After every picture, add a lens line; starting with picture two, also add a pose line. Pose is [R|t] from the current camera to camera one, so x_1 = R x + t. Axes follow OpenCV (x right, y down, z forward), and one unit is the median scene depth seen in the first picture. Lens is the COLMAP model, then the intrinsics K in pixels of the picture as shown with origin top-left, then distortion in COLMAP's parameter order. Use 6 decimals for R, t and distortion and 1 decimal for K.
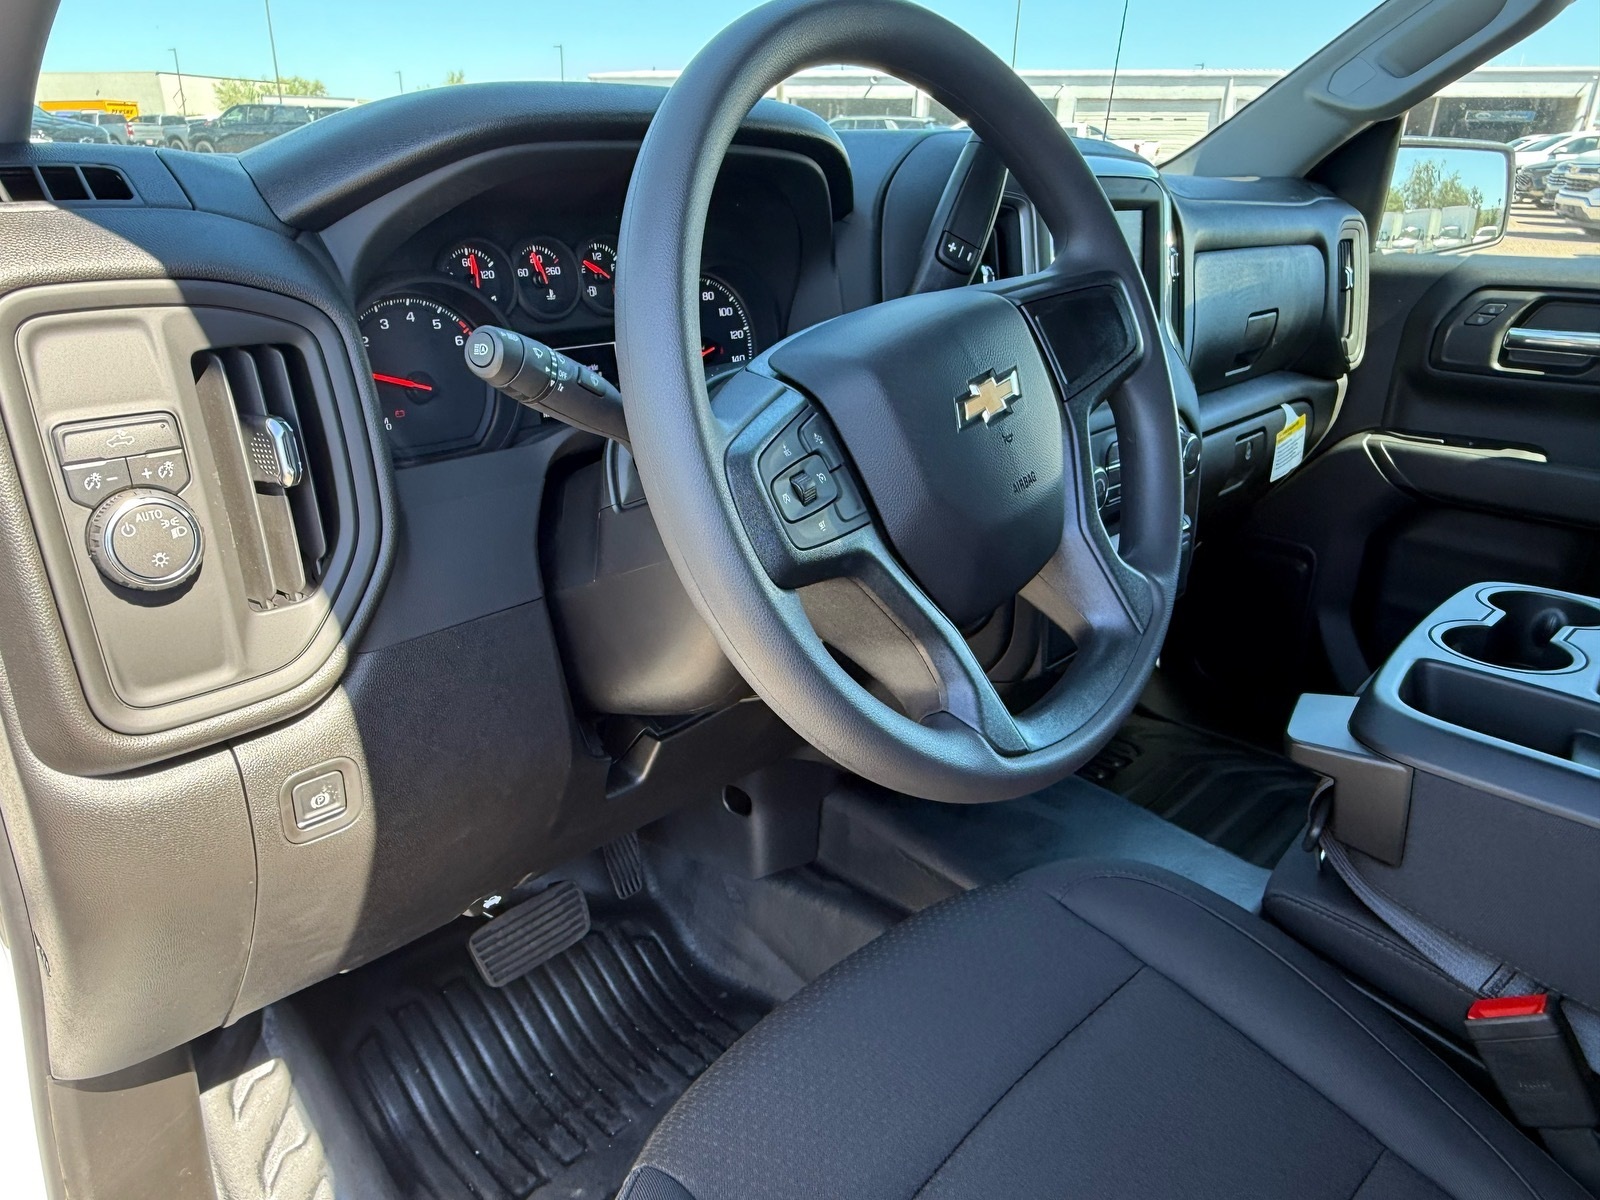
lens RADIAL K [[1070.1, 0, 766.3], [0, 1070.1, 606.6], [0, 0, 1]] dist [-0.000539, -0.001430]
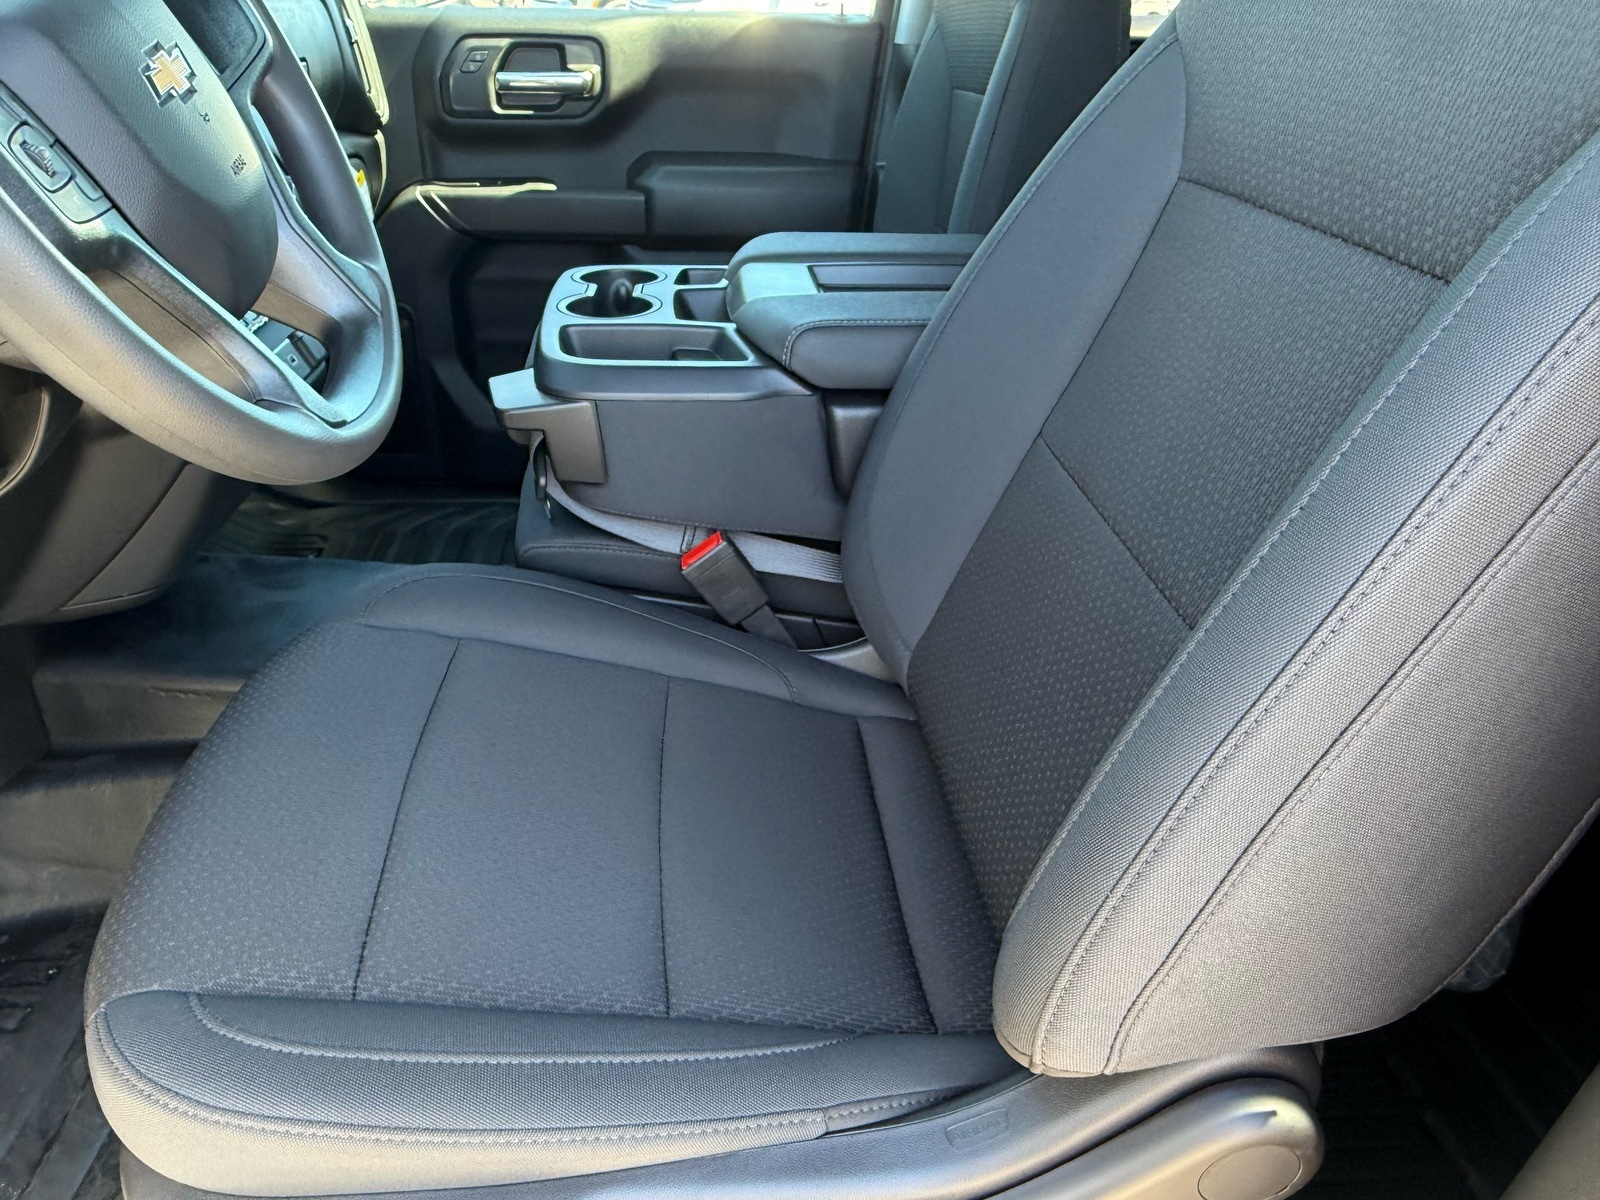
lens RADIAL K [[1070.1, 0, 766.3], [0, 1070.1, 606.6], [0, 0, 1]] dist [-0.000539, -0.001430]
pose [[0.652549, -0.370772, 0.660839, -0.192143], [0.263336, 0.928717, 0.261035, 0.105149], [-0.710517, 0.003685, 0.703671, -0.030153]]
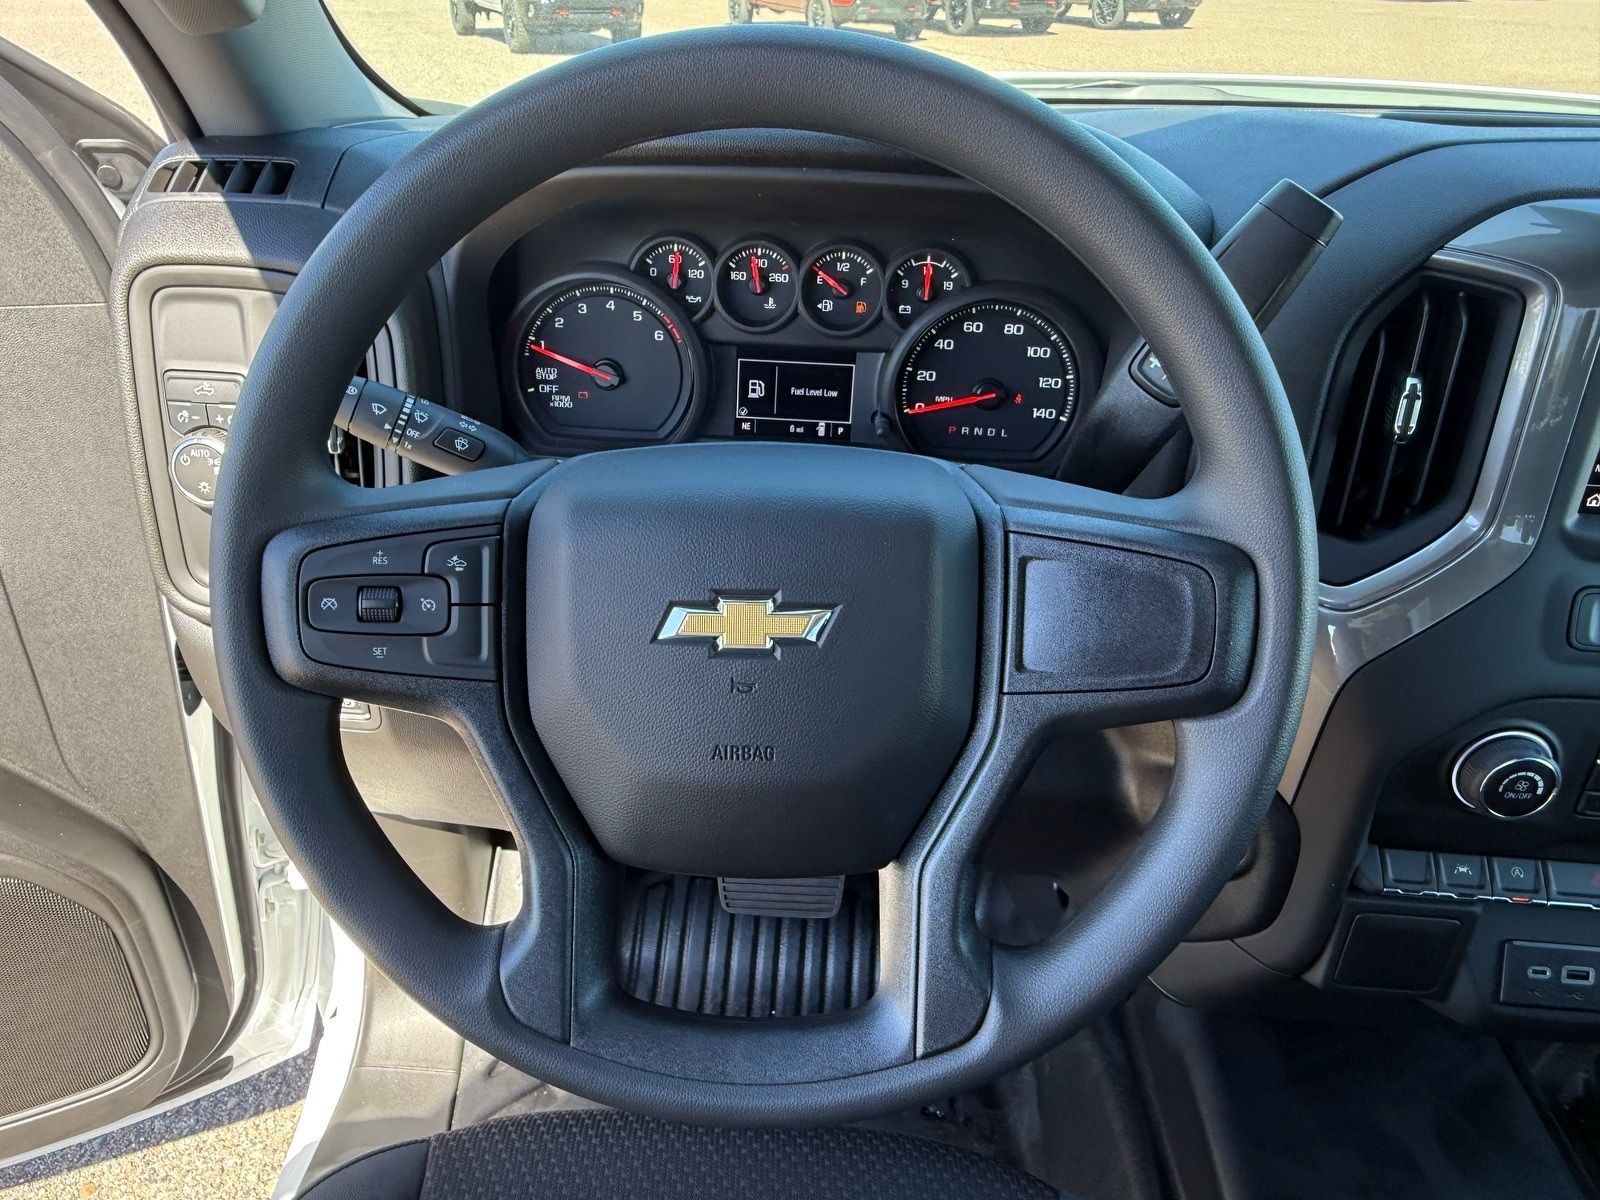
lens RADIAL K [[1070.1, 0, 766.3], [0, 1070.1, 606.6], [0, 0, 1]] dist [-0.000539, -0.001430]
pose [[0.644756, 0.390936, -0.656856, 0.537064], [-0.302648, 0.919656, 0.250273, -0.305726], [0.701922, 0.037431, 0.711270, 0.393315]]
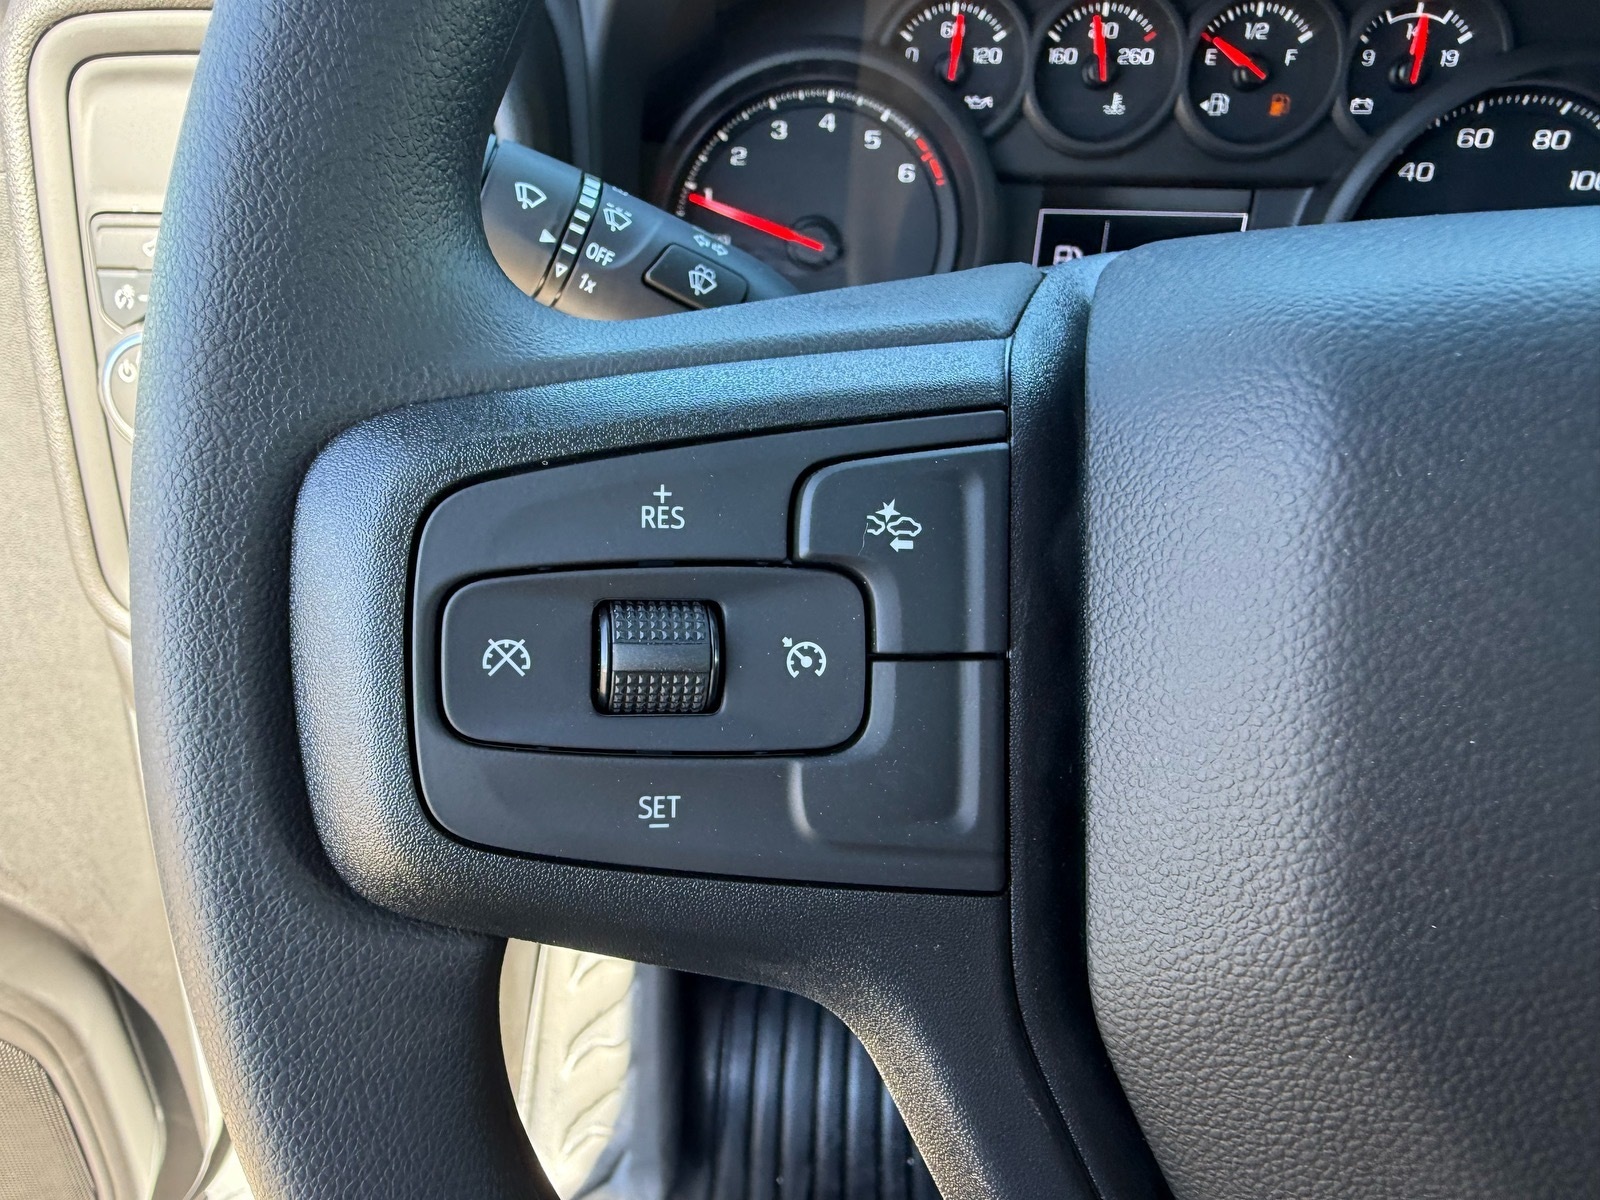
lens RADIAL K [[1075.6, 0, 669.0], [0, 1075.6, 602.1], [0, 0, 1]] dist [0.003901, -0.003676]
pose [[0.603447, 0.384057, -0.698822, 0.140635], [-0.286580, 0.922273, 0.259393, -0.152931], [0.744126, 0.043738, 0.666606, 0.539704]]
